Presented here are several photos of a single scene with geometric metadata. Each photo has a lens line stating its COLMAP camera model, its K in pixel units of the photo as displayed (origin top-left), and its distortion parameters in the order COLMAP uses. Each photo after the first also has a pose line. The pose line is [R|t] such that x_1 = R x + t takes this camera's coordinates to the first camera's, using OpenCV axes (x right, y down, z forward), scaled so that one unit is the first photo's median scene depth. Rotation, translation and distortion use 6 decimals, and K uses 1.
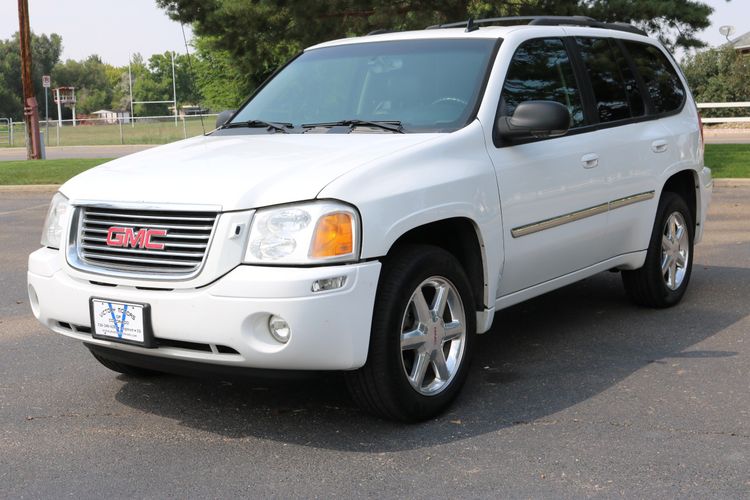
lens RADIAL K [[1035.4, 0, 375.0], [0, 1035.4, 250.0], [0, 0, 1]] dist [-0.004112, -0.056603]
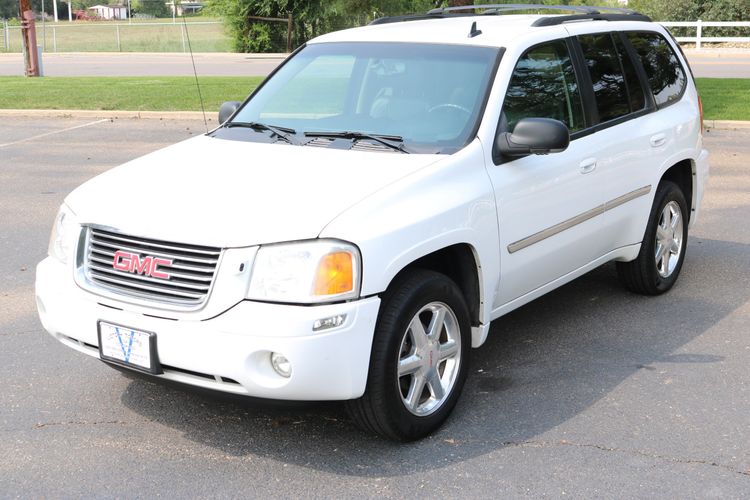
lens RADIAL K [[1035.4, 0, 375.0], [0, 1035.4, 250.0], [0, 0, 1]] dist [-0.004112, -0.056603]
pose [[0.999847, 0.017232, 0.002876, -0.002873], [-0.017418, 0.995988, 0.087779, -0.112012], [-0.001352, -0.087816, 0.996136, -0.020936]]
